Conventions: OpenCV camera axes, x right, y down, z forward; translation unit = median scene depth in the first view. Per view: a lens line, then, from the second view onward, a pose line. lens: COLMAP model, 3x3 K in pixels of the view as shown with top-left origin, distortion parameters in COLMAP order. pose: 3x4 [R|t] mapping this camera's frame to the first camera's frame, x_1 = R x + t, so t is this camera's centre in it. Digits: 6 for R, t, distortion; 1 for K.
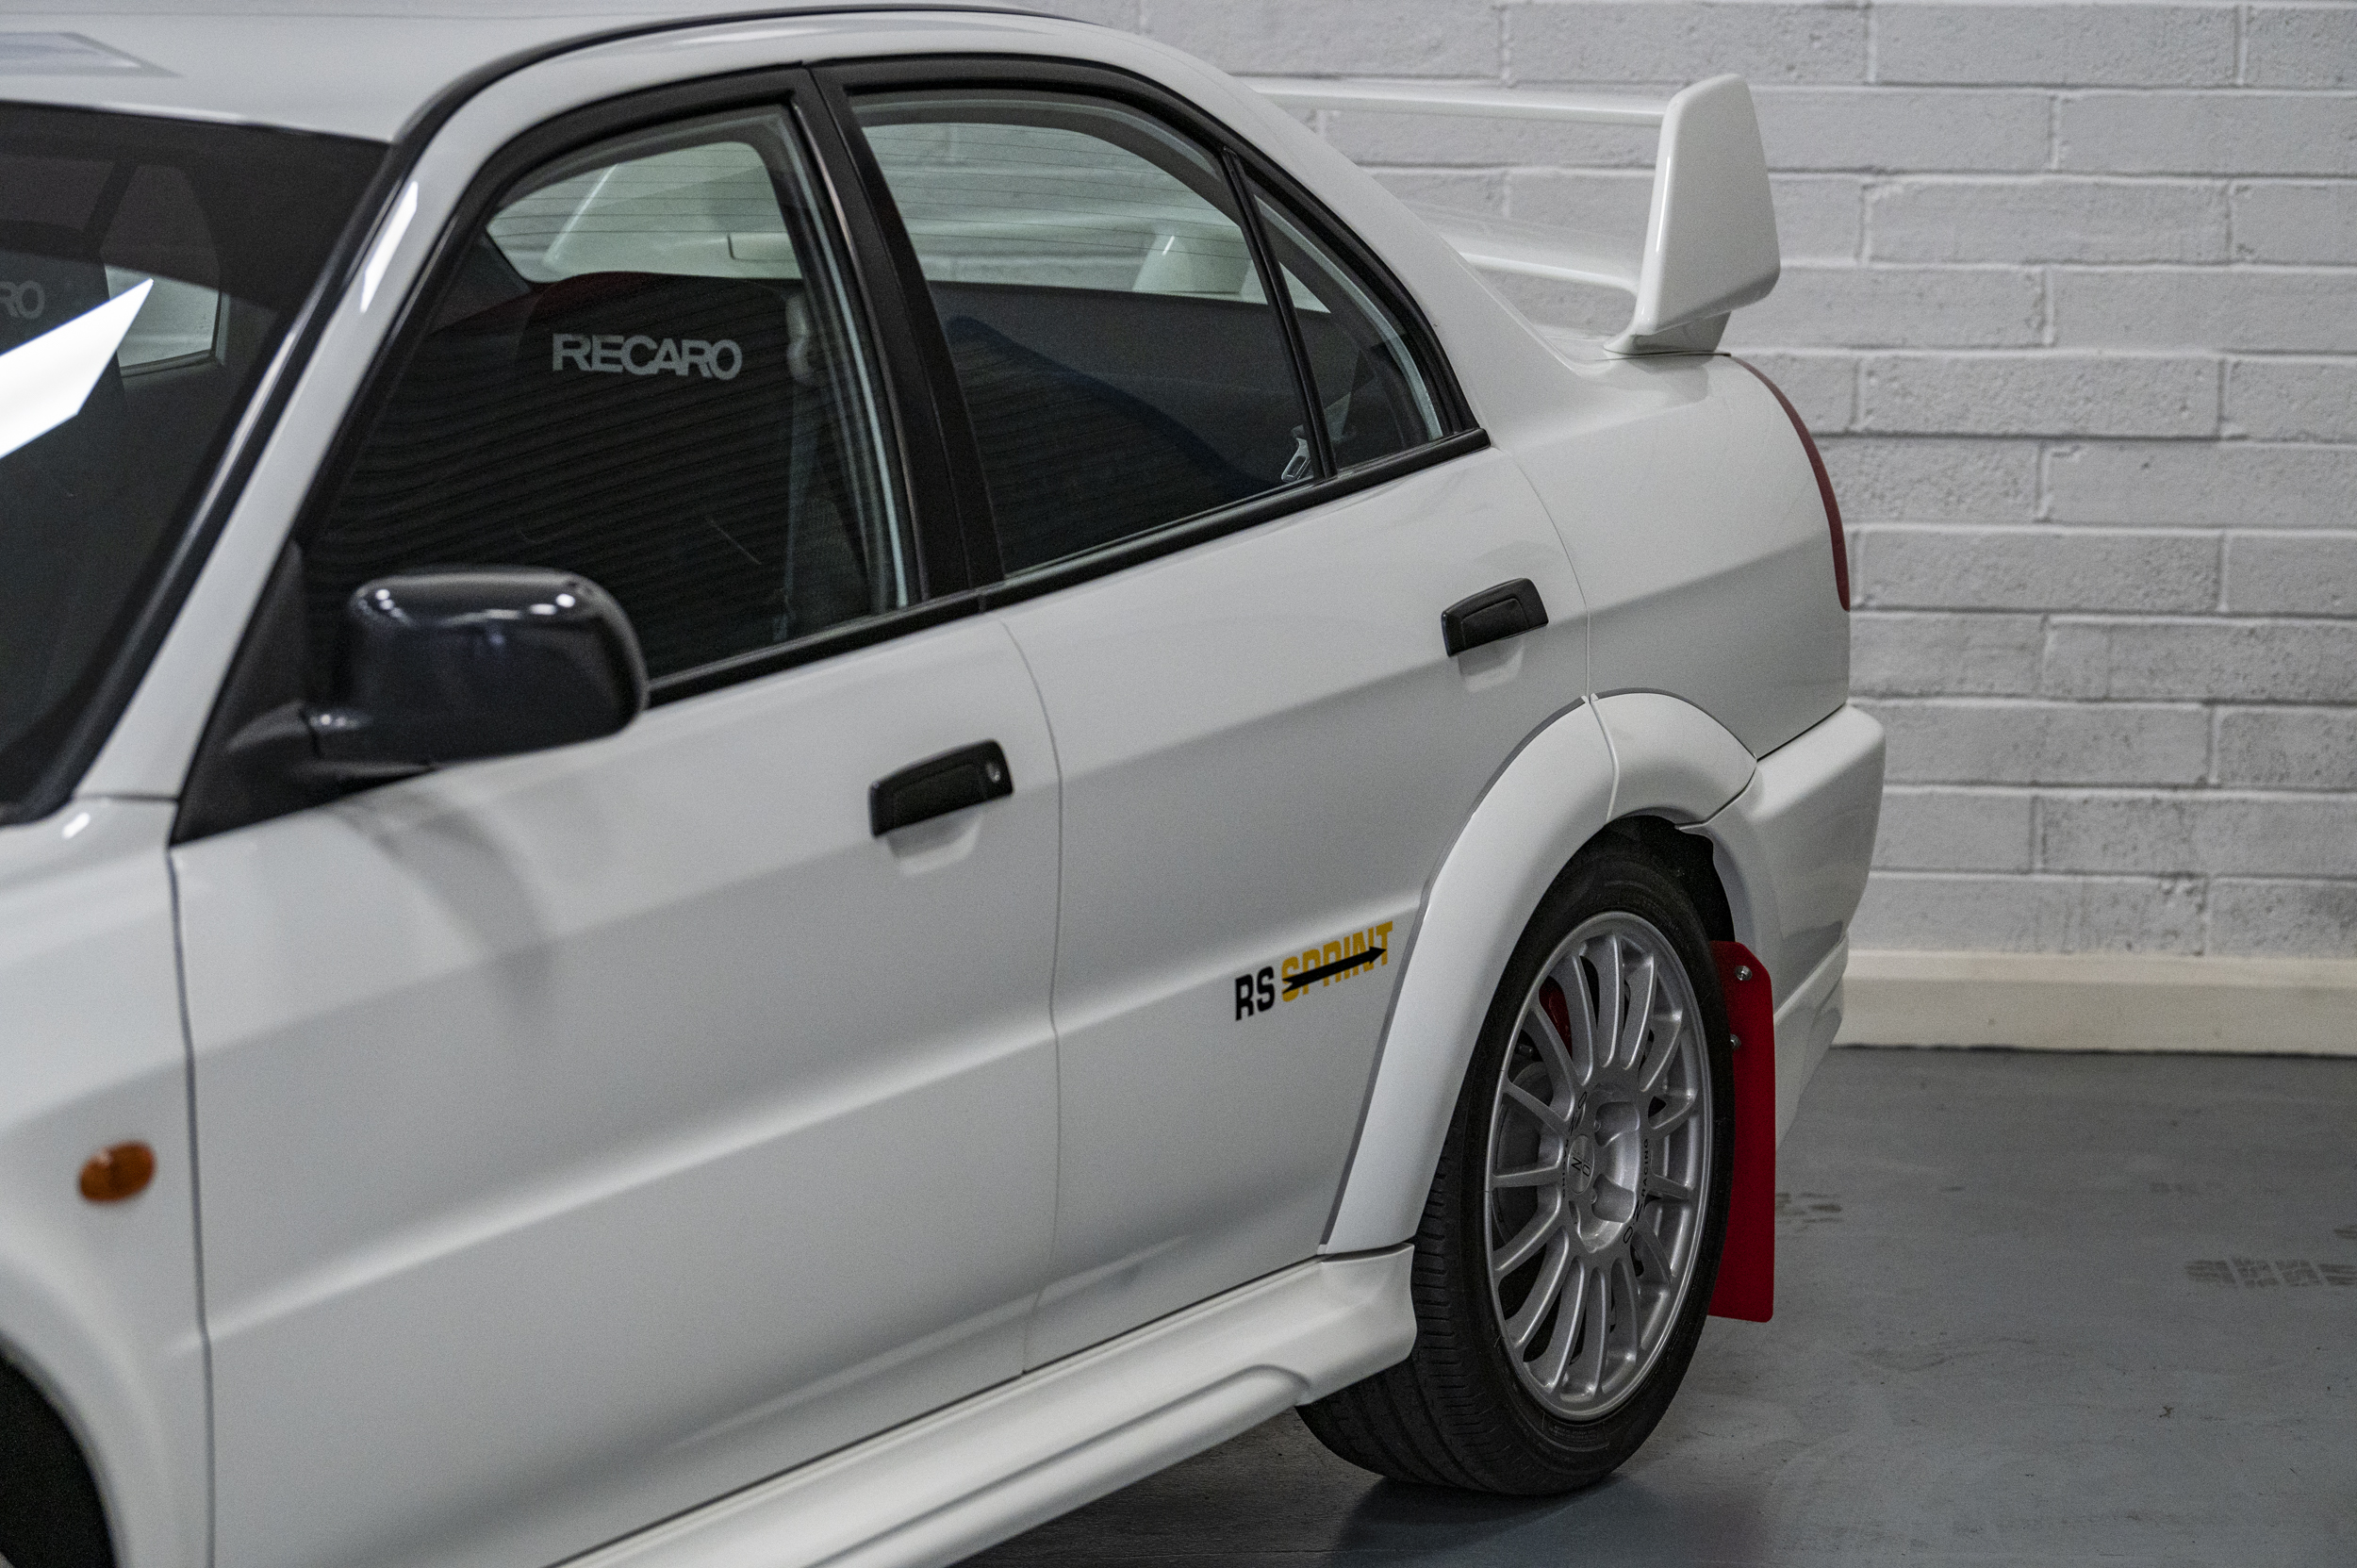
lens RADIAL K [[6819.1, 0, 1178.5], [0, 6819.1, 784.0], [0, 0, 1]] dist [0.069852, 0.517888]
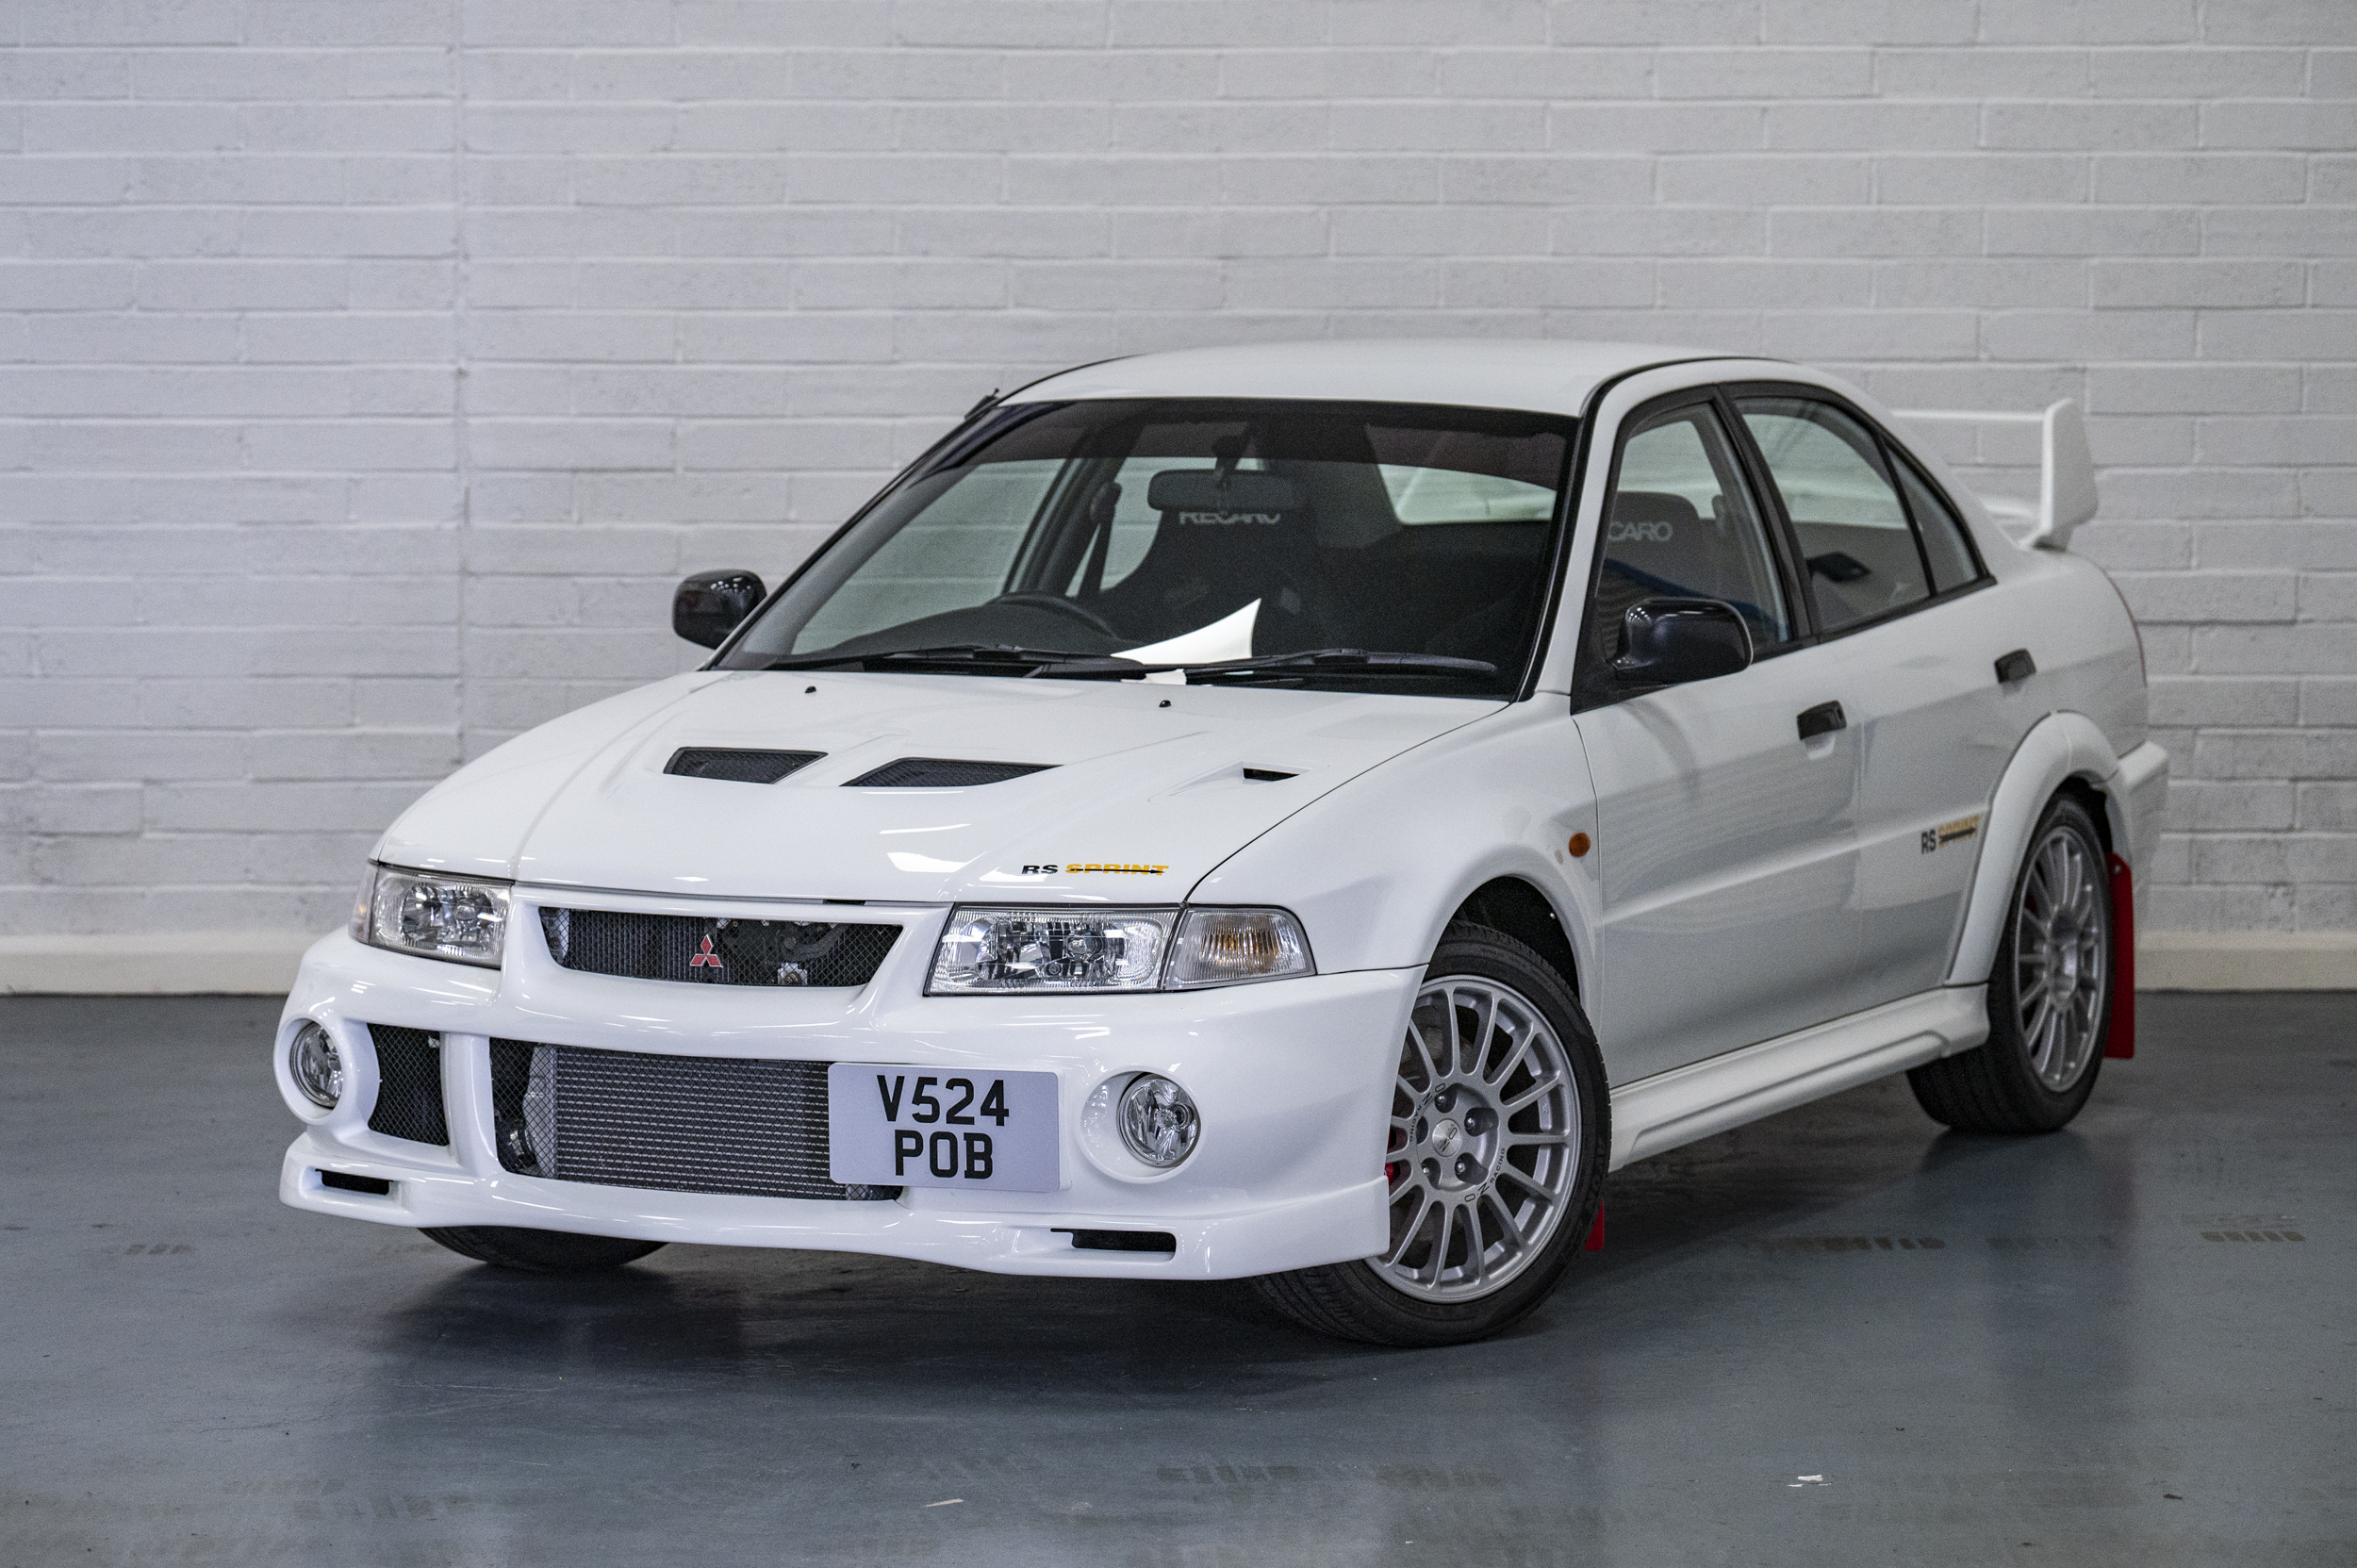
lens RADIAL K [[6937.3, 0, 1180.2], [0, 6937.3, 735.4], [0, 0, 1]] dist [0.072986, -0.304213]
pose [[0.998713, -0.014952, 0.048468, -0.205803], [0.018405, 0.997263, -0.071604, 0.094839], [-0.047265, 0.072404, 0.996255, -0.690357]]
